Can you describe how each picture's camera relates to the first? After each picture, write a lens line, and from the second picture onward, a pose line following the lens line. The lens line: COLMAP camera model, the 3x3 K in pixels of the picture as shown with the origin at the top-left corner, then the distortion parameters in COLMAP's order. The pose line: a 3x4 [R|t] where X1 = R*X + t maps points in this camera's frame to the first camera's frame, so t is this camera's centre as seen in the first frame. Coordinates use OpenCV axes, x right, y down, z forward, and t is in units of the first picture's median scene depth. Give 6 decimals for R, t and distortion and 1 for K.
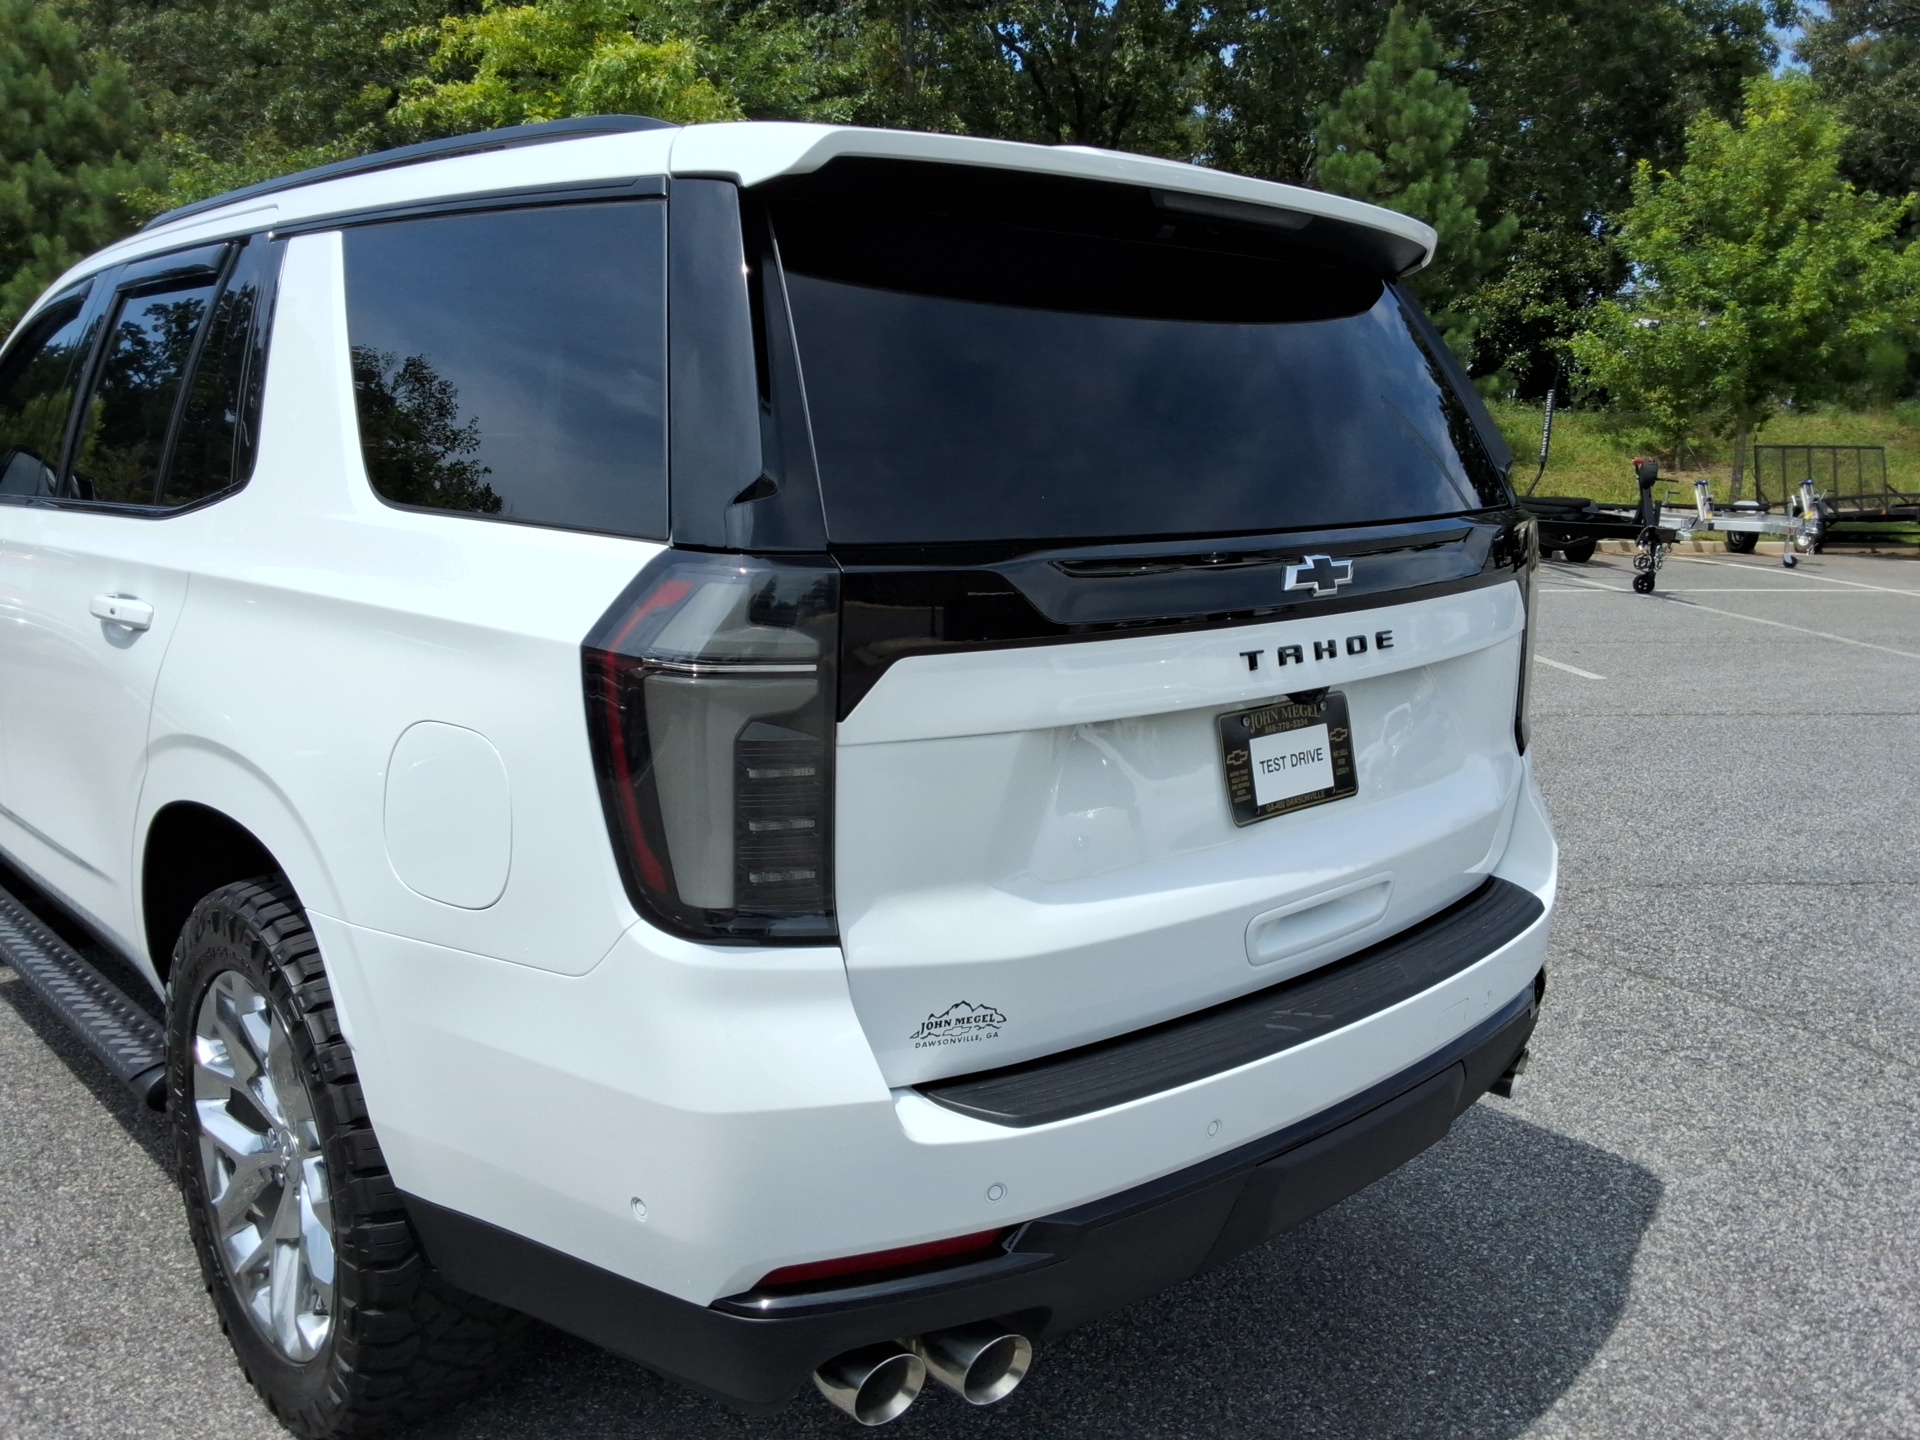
lens RADIAL K [[1547.1, 0, 1007.6], [0, 1547.1, 718.3], [0, 0, 1]] dist [0.095710, -0.139114]
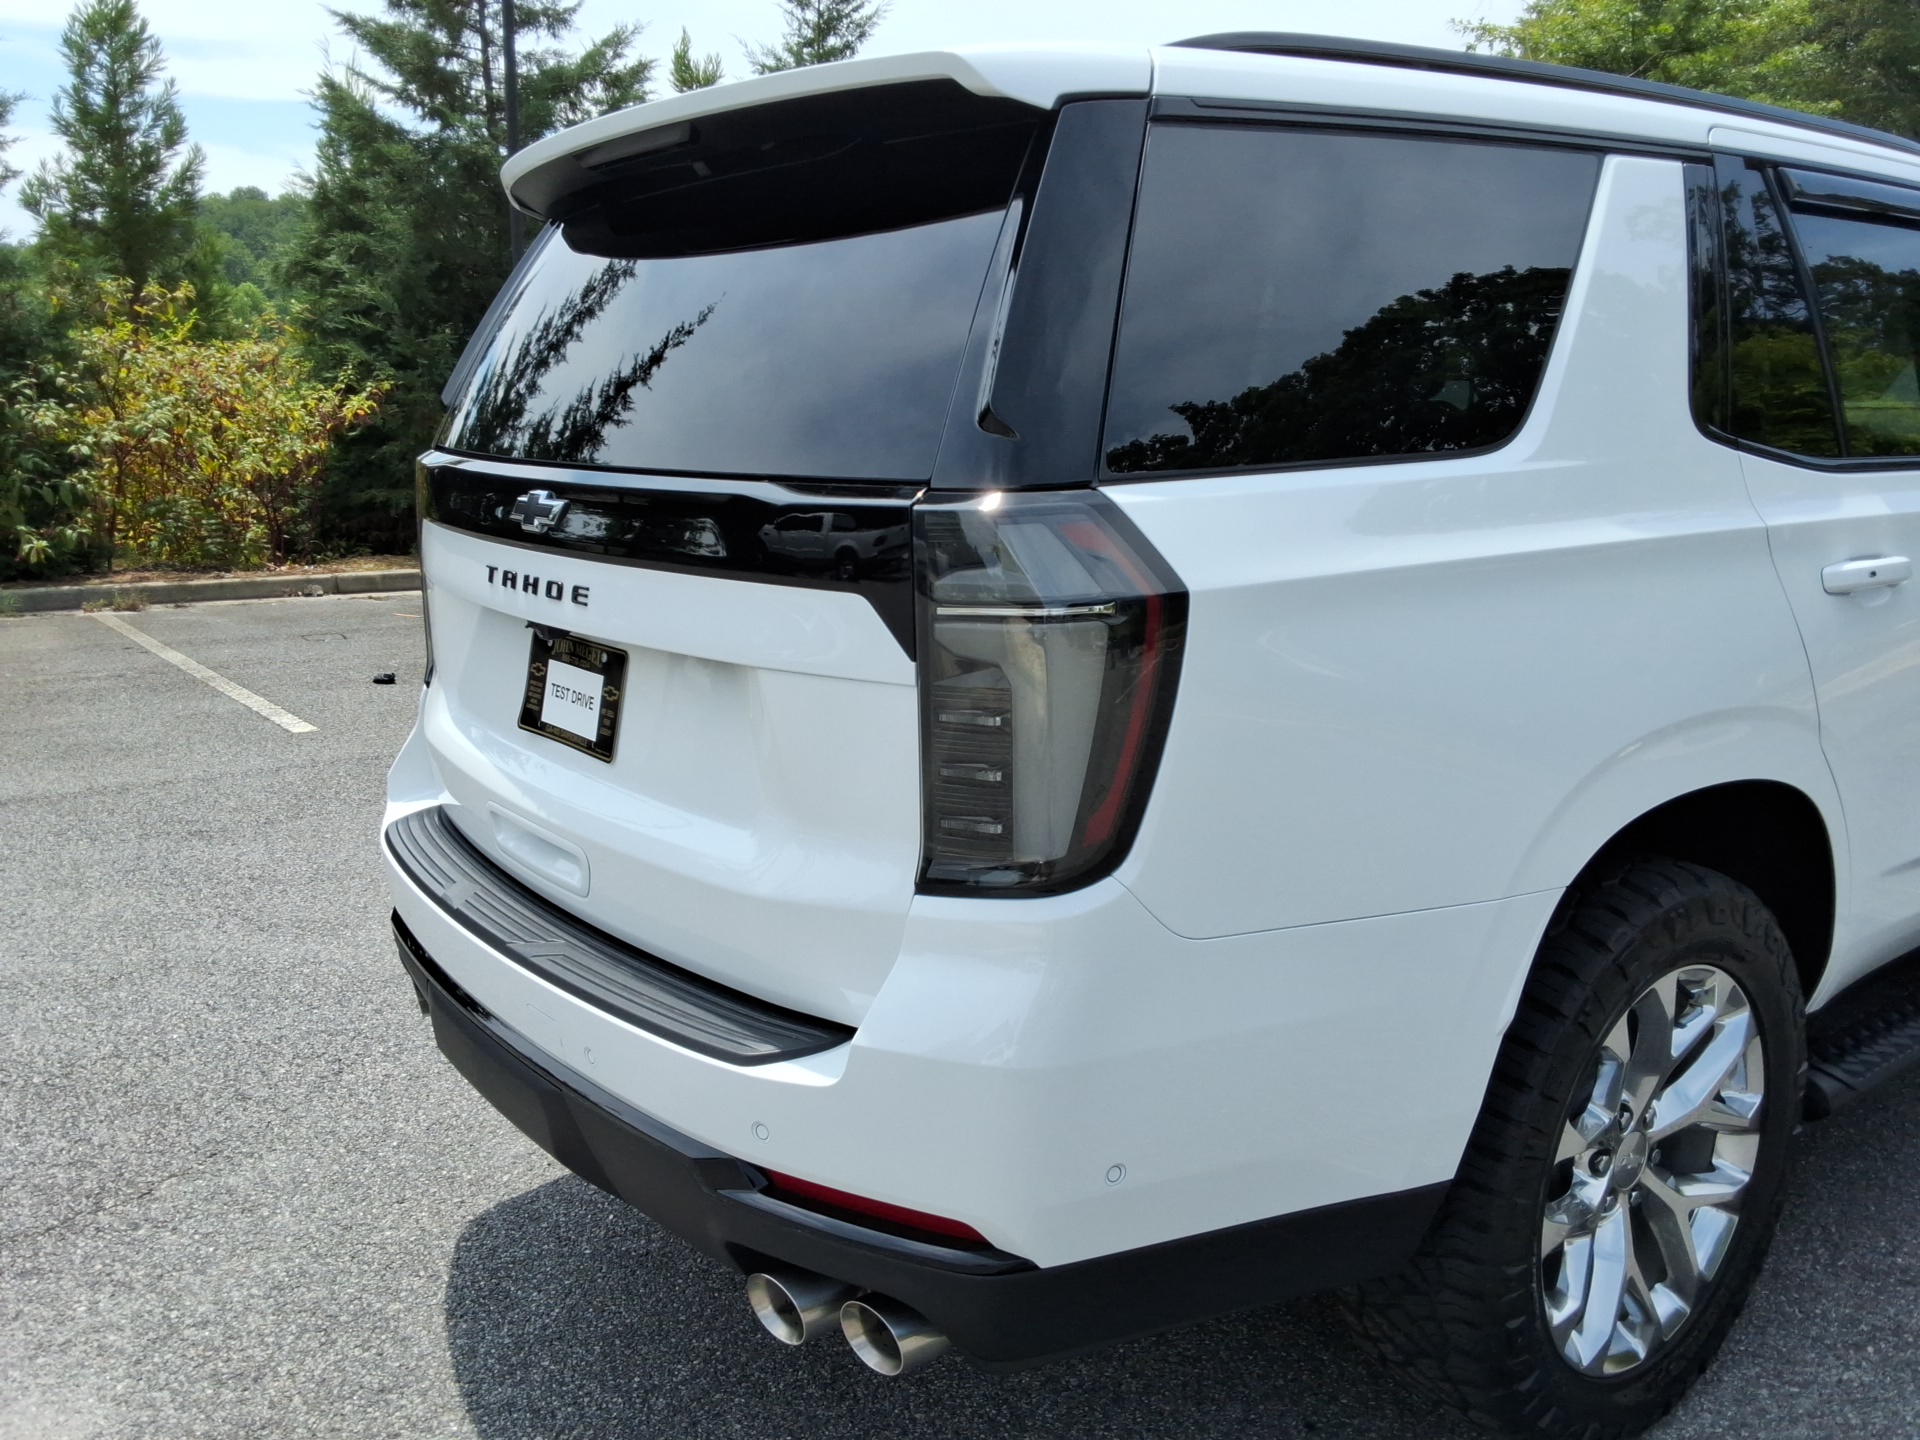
lens RADIAL K [[1547.1, 0, 1009.0], [0, 1547.1, 748.8], [0, 0, 1]] dist [0.095710, -0.139114]
pose [[-0.098140, 0.221676, -0.970169, 1.234114], [-0.175224, 0.955796, 0.236117, -0.246484], [0.979625, 0.193170, -0.054959, 1.443542]]
